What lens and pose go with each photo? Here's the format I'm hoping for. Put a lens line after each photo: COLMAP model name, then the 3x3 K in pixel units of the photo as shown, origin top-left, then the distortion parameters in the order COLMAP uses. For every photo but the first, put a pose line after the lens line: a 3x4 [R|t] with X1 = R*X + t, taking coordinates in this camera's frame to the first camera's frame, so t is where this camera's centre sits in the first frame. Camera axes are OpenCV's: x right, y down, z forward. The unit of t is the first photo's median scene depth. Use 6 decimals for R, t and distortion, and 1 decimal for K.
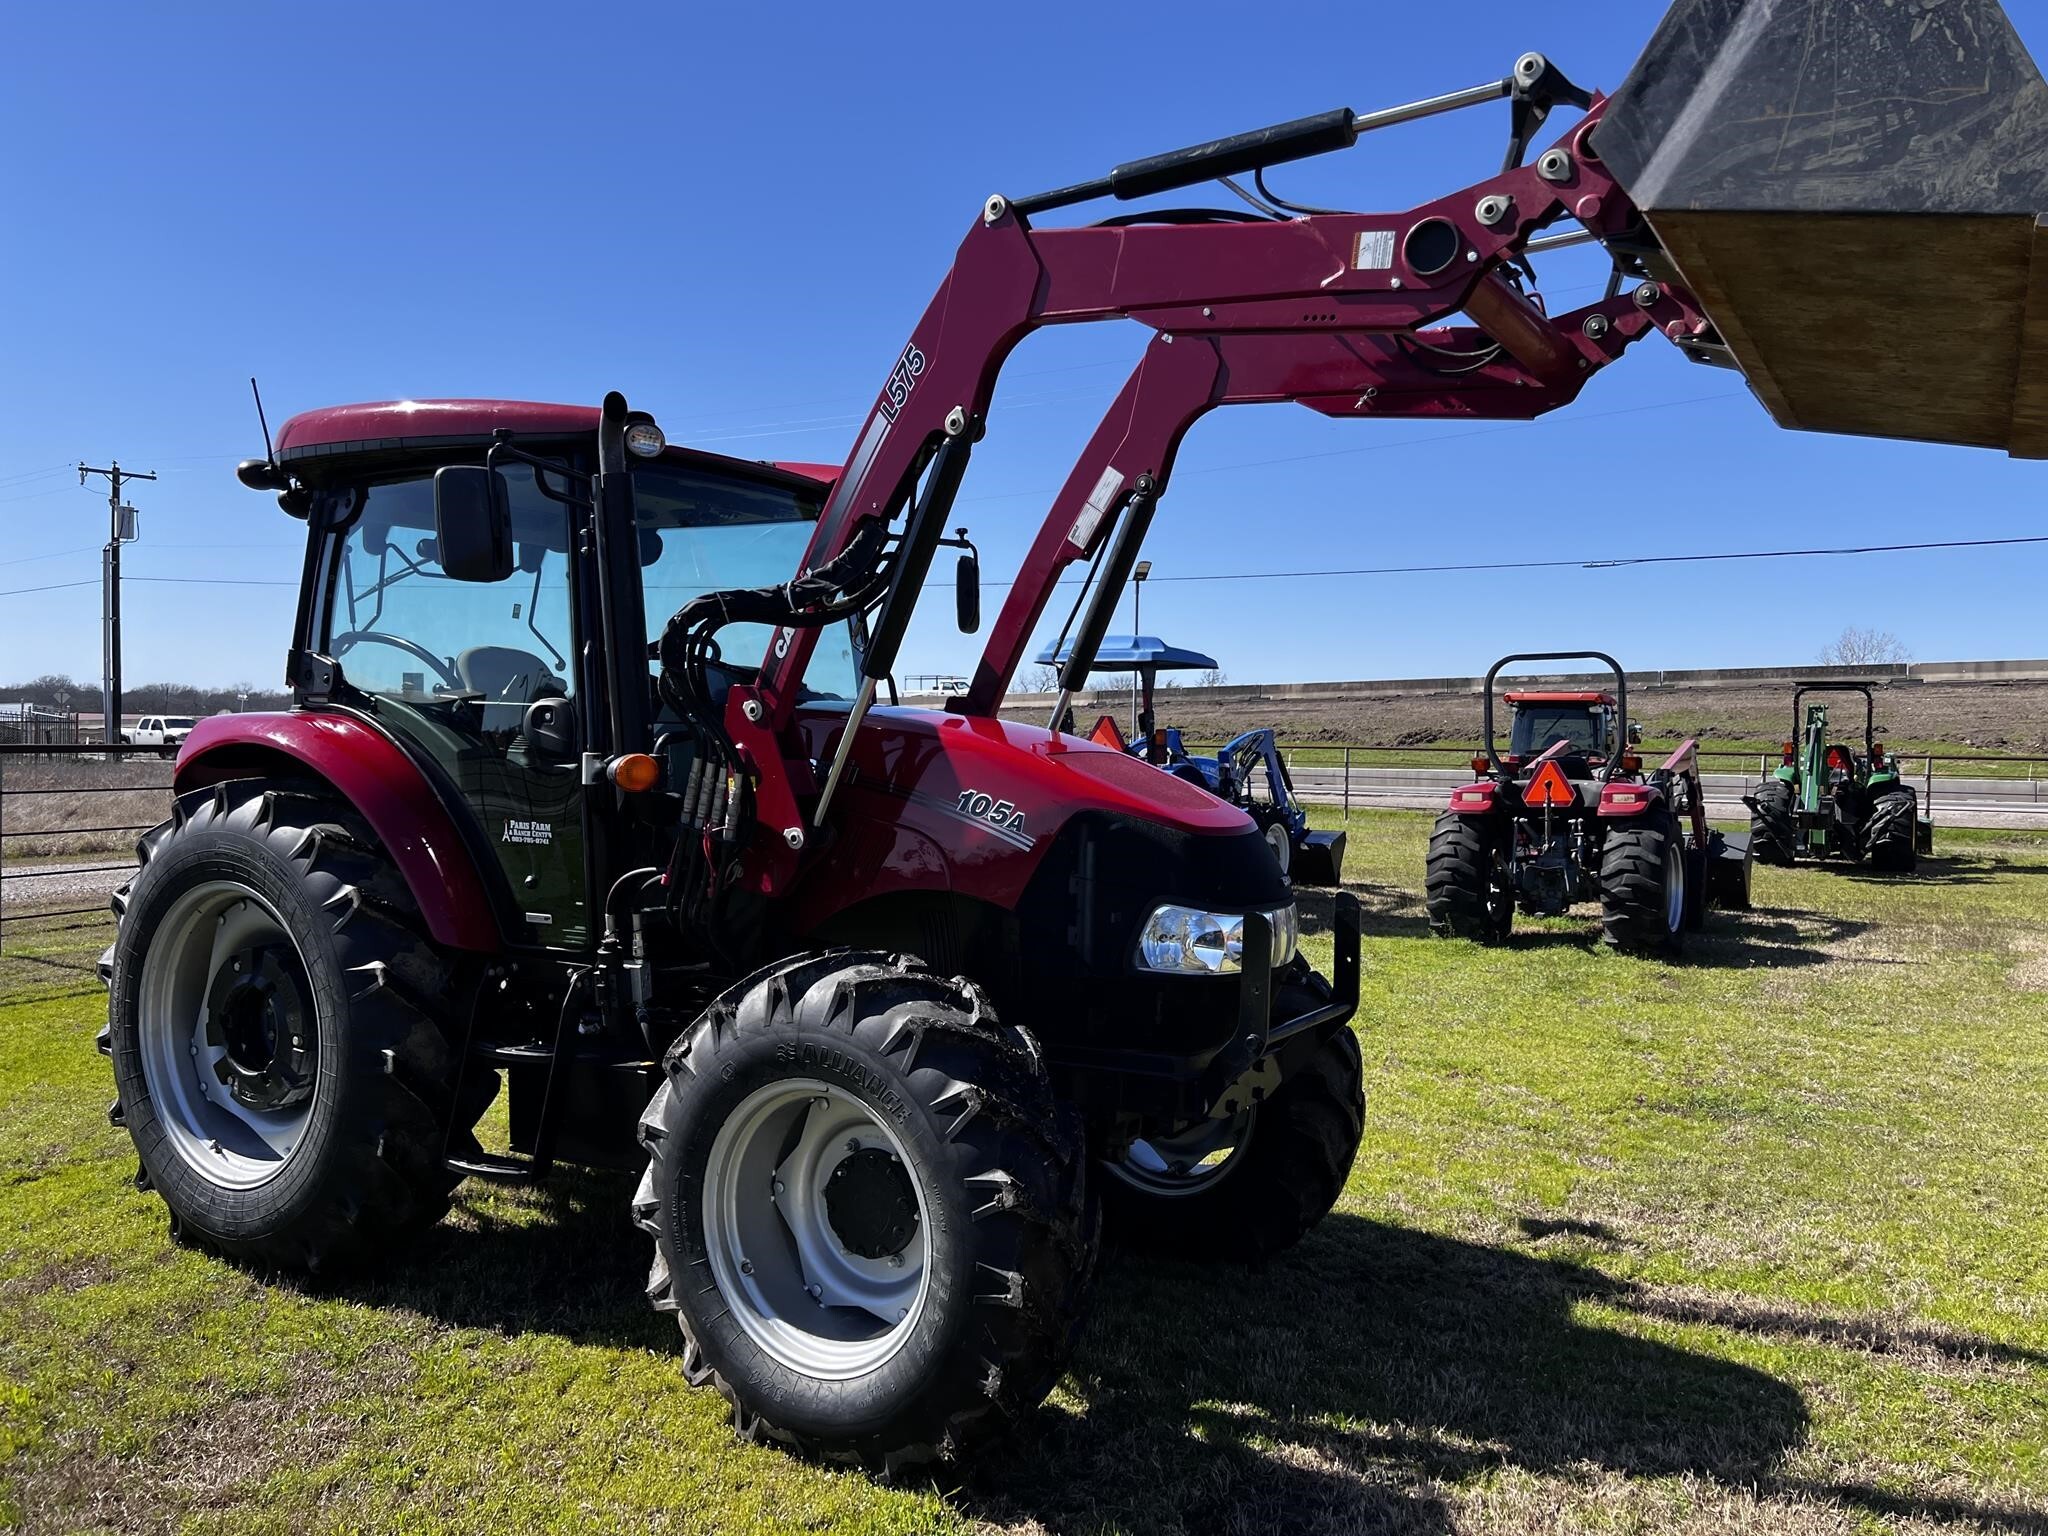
lens RADIAL K [[1548.0, 0, 1019.8], [0, 1548.0, 769.8], [0, 0, 1]] dist [0.008633, -0.002774]
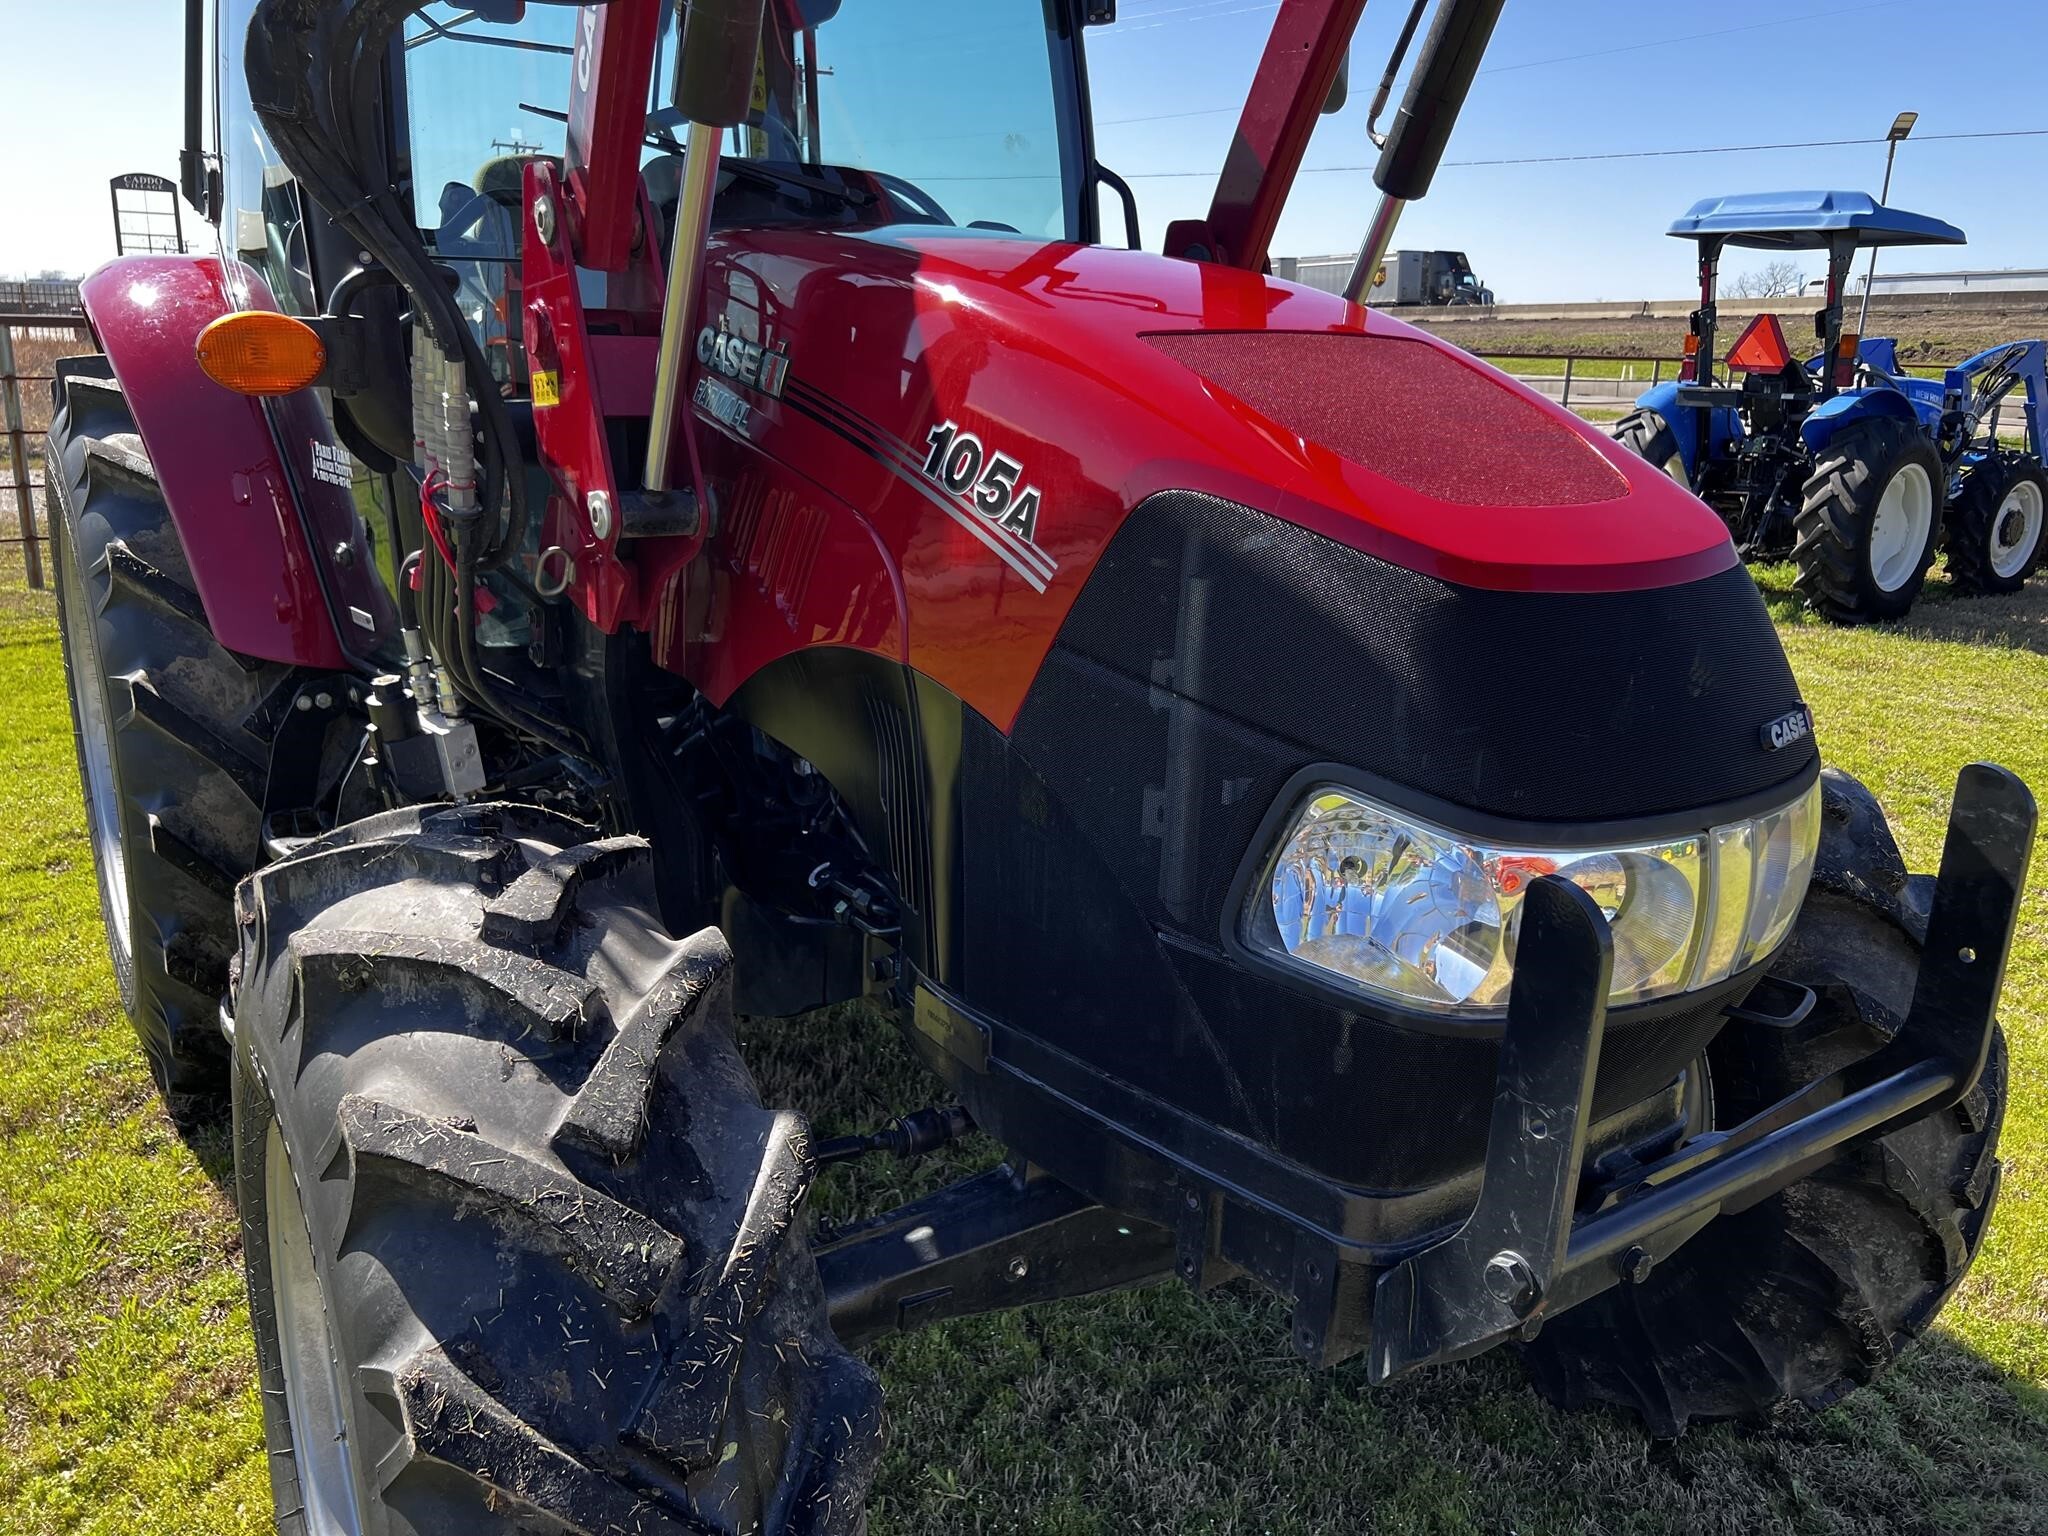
lens RADIAL K [[1548.0, 0, 1019.8], [0, 1548.0, 769.8], [0, 0, 1]] dist [0.008633, -0.002774]
pose [[0.912543, 0.128471, -0.388279, 0.122558], [-0.030068, 0.967887, 0.249581, -0.000464], [0.407875, -0.216079, 0.887101, 0.509033]]
